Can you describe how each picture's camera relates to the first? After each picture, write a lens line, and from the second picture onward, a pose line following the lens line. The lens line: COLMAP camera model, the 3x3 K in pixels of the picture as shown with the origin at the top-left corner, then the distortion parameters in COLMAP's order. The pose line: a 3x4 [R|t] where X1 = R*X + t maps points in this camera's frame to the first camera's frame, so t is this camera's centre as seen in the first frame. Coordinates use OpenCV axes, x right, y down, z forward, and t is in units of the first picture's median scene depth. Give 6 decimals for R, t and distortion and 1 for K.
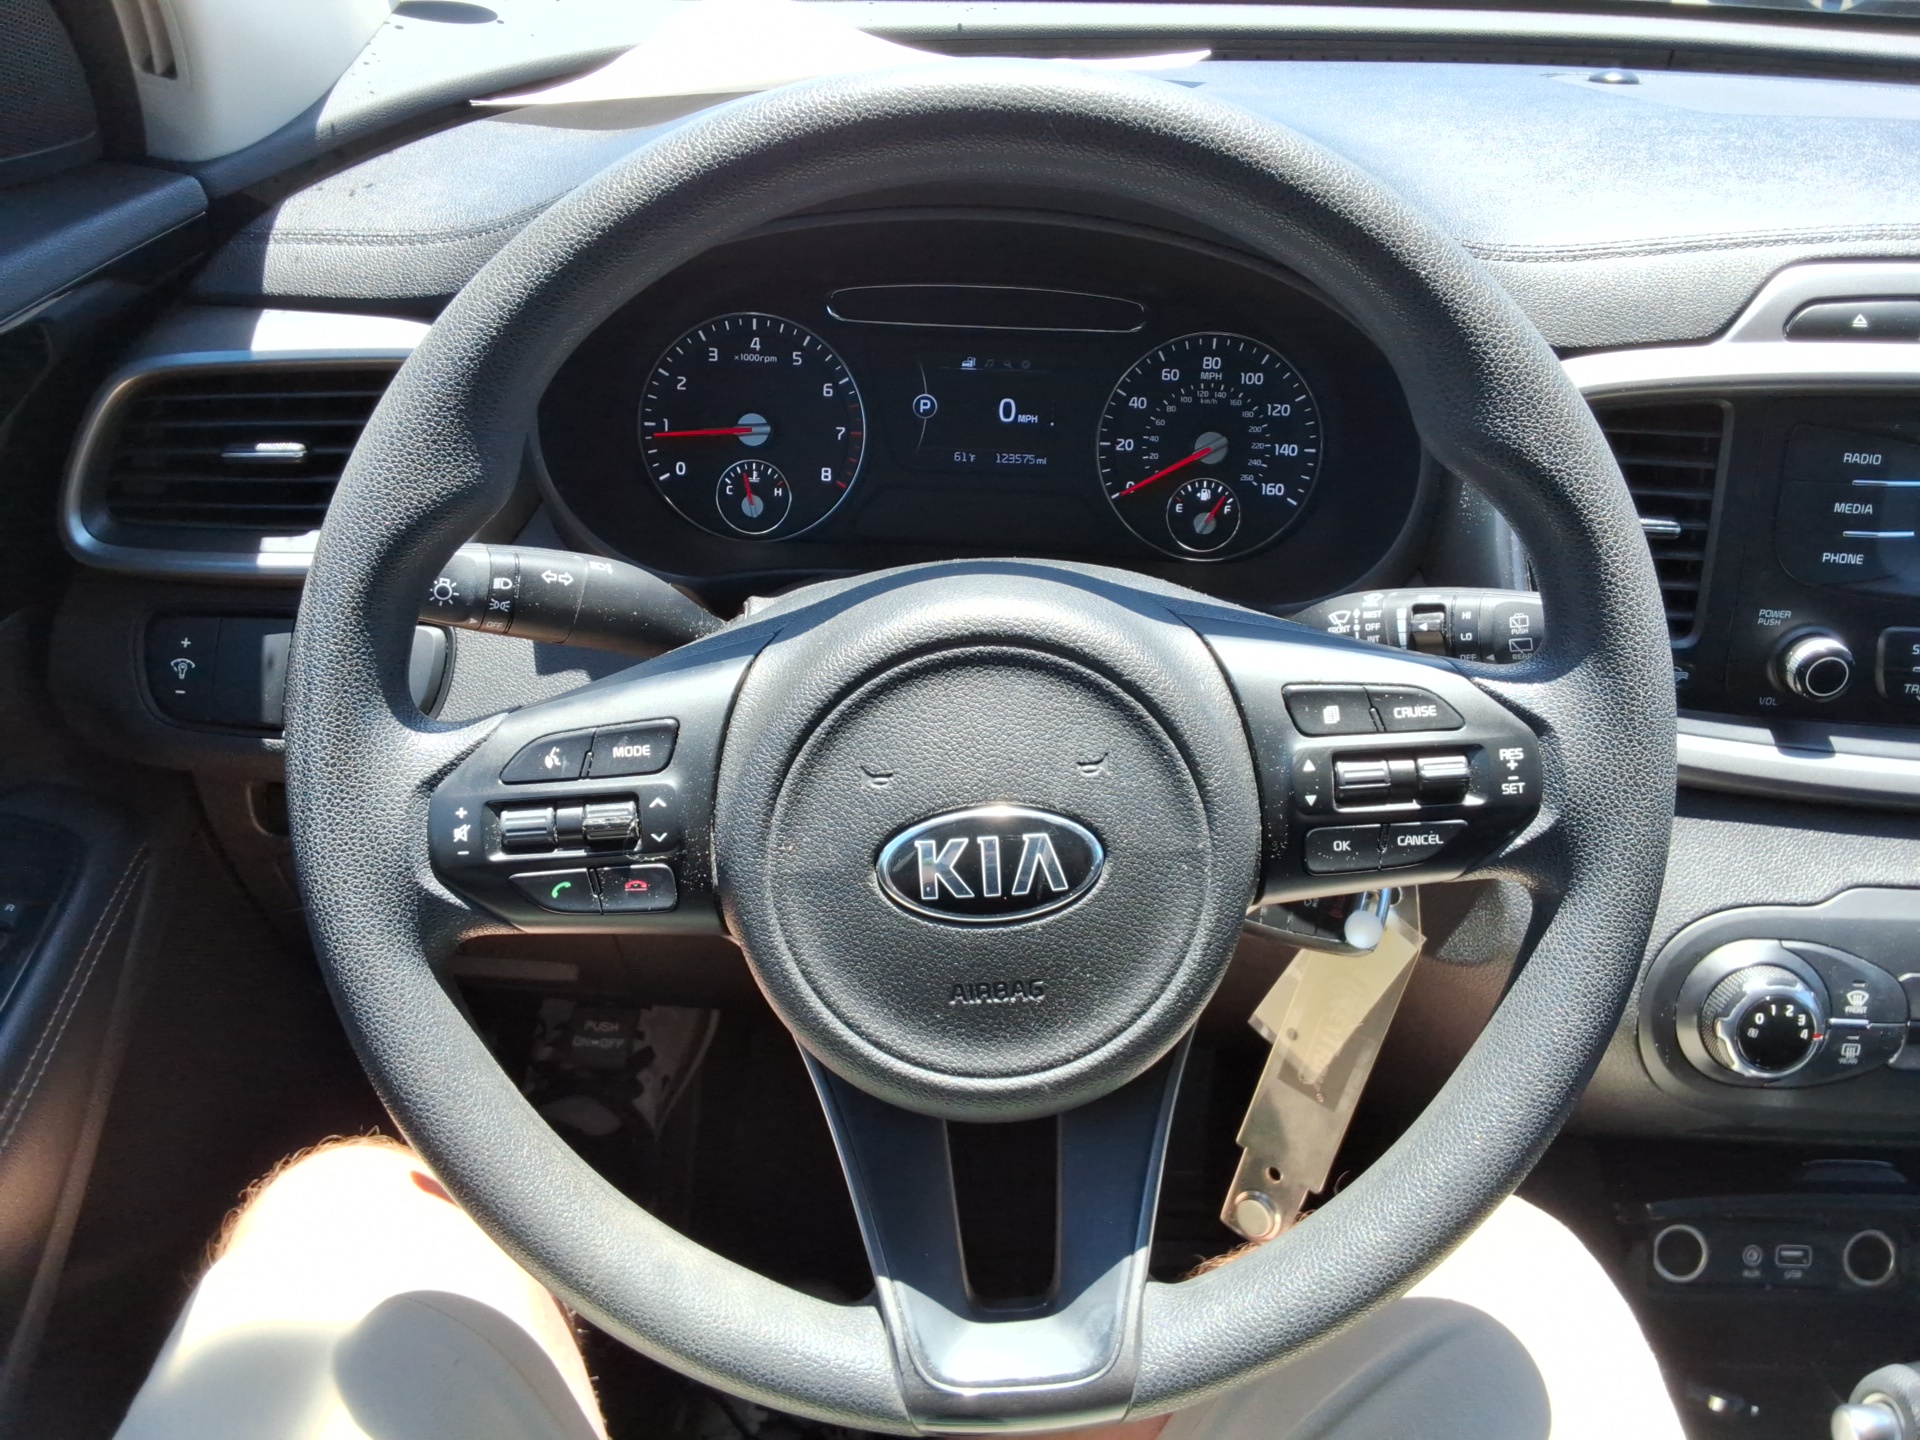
lens RADIAL K [[1549.4, 0, 968.4], [0, 1549.4, 723.1], [0, 0, 1]] dist [0.091865, -0.136896]
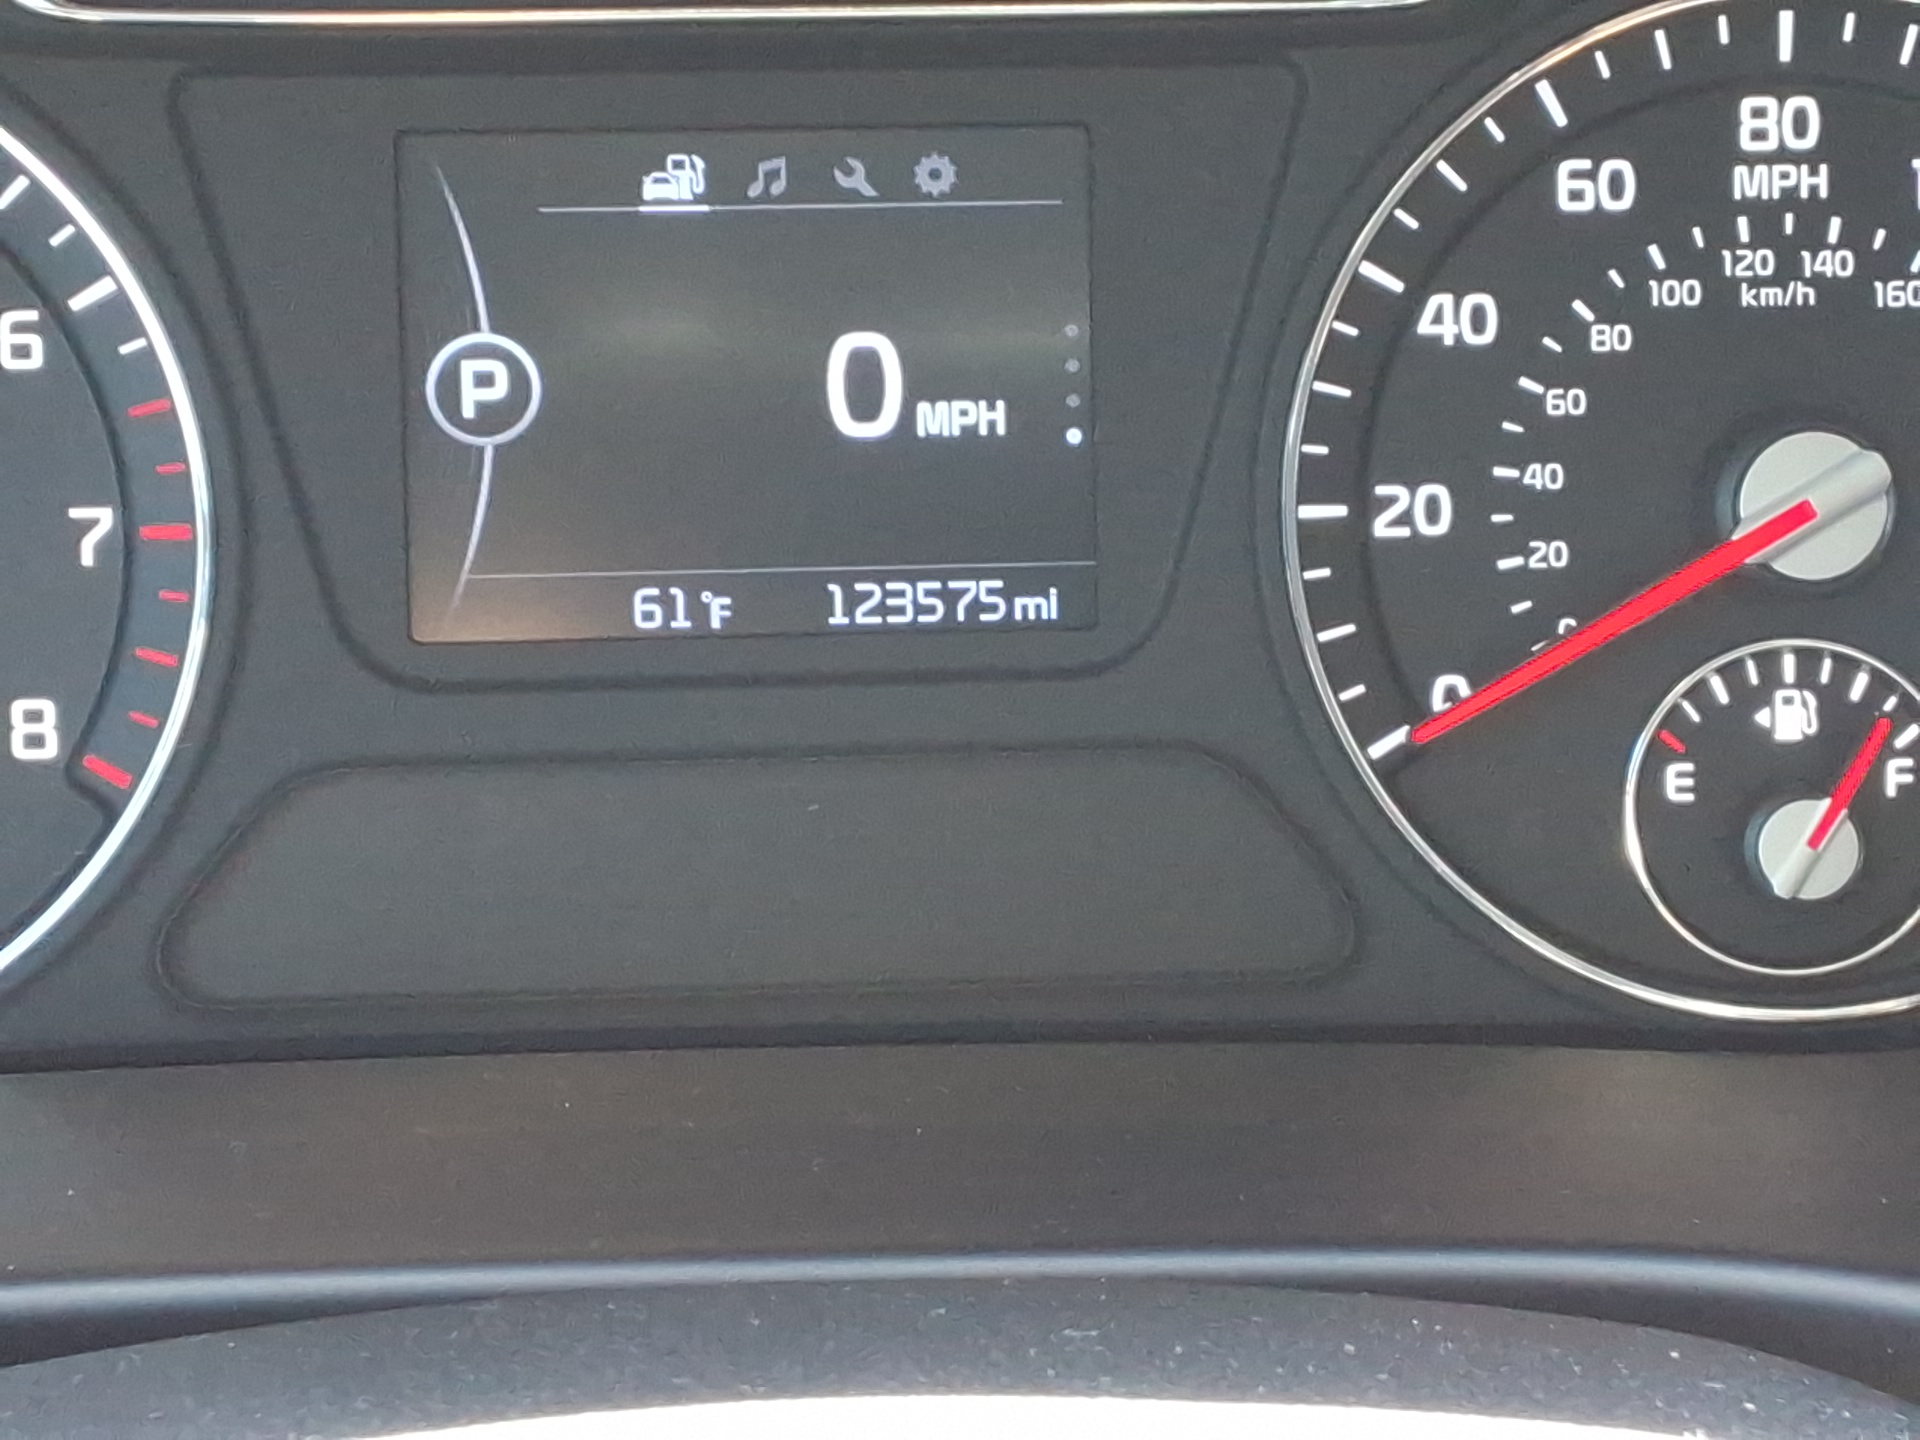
lens RADIAL K [[3995.9, 0, 939.9], [0, 3995.9, 727.9], [0, 0, 1]] dist [0.085273, 0.000000]
pose [[0.997052, -0.060368, 0.047355, 0.006219], [0.064735, 0.993190, -0.096870, -0.099071], [-0.041185, 0.099650, 0.994170, 0.449580]]
